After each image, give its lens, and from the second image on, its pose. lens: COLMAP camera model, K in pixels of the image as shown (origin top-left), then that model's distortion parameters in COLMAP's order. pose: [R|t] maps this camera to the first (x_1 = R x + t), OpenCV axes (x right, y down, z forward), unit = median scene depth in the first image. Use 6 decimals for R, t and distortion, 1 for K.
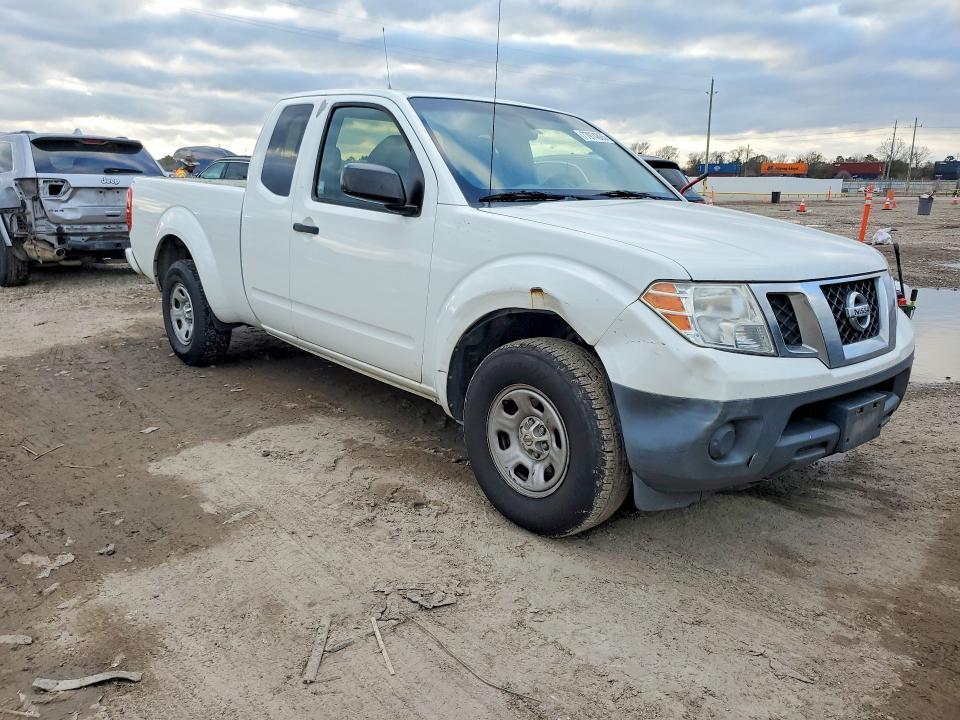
lens RADIAL K [[795.1, 0, 480.3], [0, 795.1, 363.6], [0, 0, 1]] dist [0.022904, -0.024697]
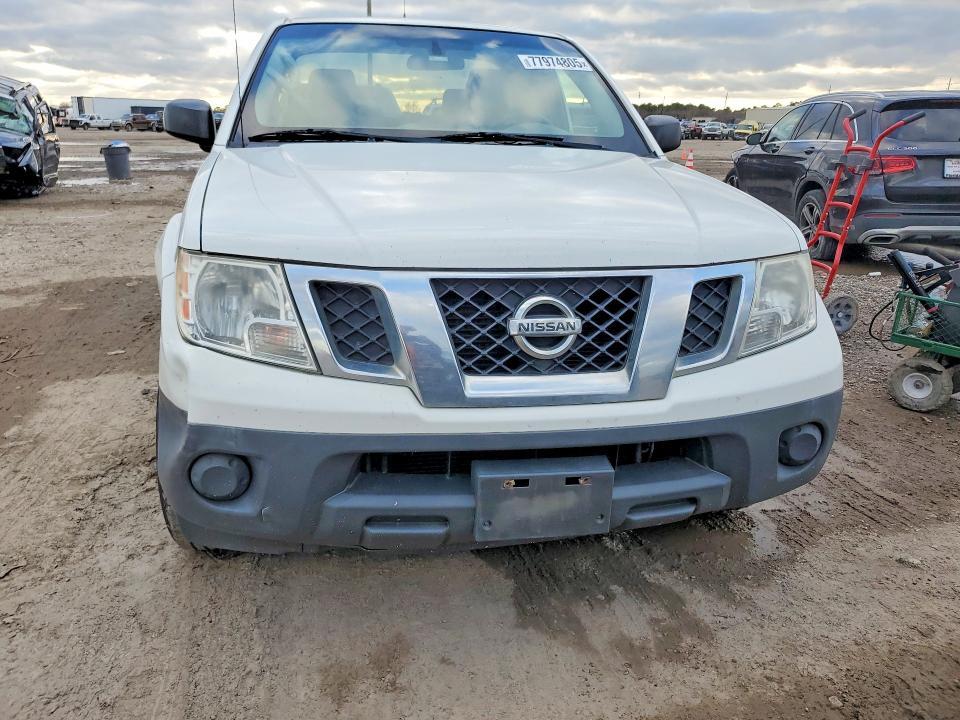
lens RADIAL K [[795.1, 0, 481.7], [0, 795.1, 353.0], [0, 0, 1]] dist [0.022904, -0.024697]
pose [[0.846626, 0.147199, -0.511426, 0.665702], [-0.123260, 0.989093, 0.080635, -0.079162], [0.517718, -0.005229, 0.855536, 0.395244]]
